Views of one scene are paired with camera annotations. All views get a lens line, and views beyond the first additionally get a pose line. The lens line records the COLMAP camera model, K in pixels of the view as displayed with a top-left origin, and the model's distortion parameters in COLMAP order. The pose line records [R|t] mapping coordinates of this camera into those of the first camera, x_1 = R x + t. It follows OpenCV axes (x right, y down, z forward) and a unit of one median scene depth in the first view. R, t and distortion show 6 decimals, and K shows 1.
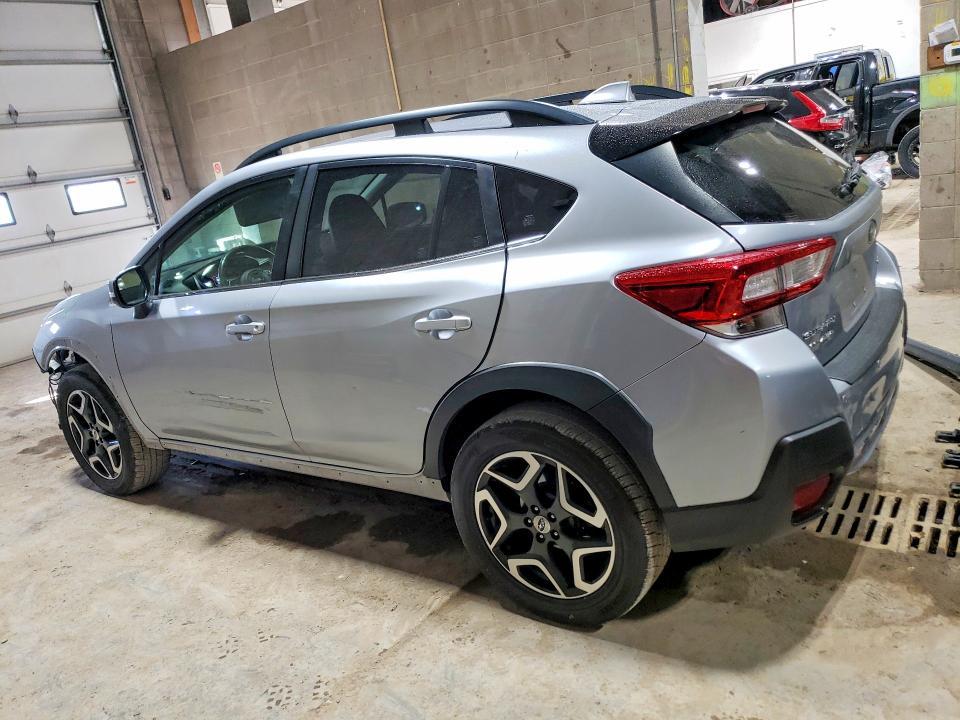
lens RADIAL K [[725.6, 0, 480.5], [0, 725.6, 371.5], [0, 0, 1]] dist [0.010955, -0.005247]
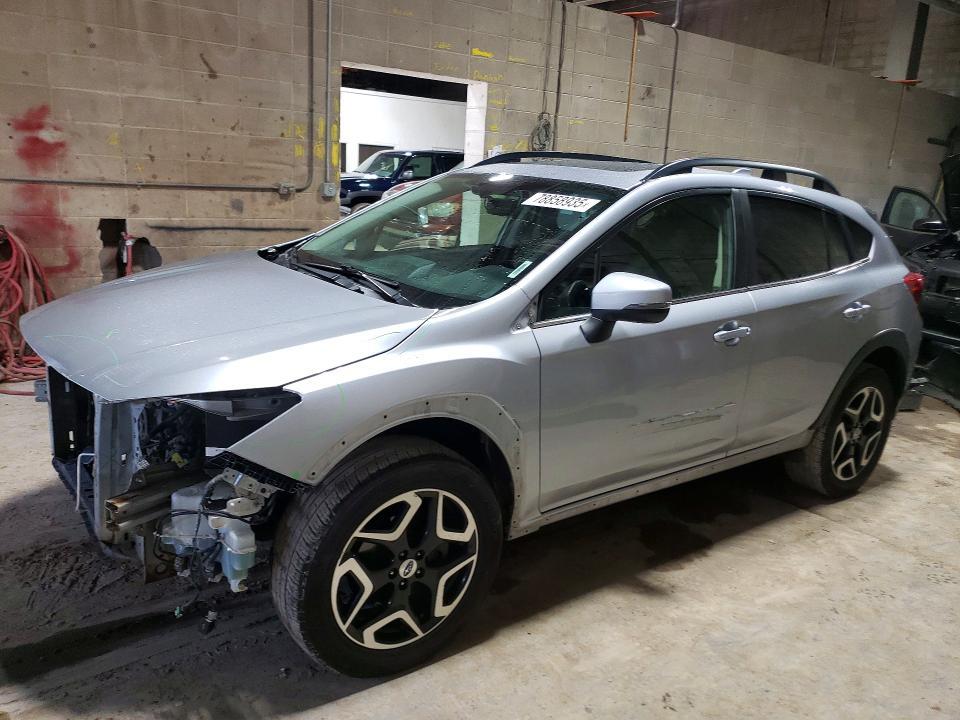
lens RADIAL K [[740.8, 0, 480.0], [0, 740.8, 360.0], [0, 0, 1]] dist [0.025196, 0.007568]
pose [[0.313830, -0.070676, 0.946845, -0.779189], [0.181308, 0.983336, 0.013306, -0.054460], [-0.932008, 0.167495, 0.321414, 0.540624]]
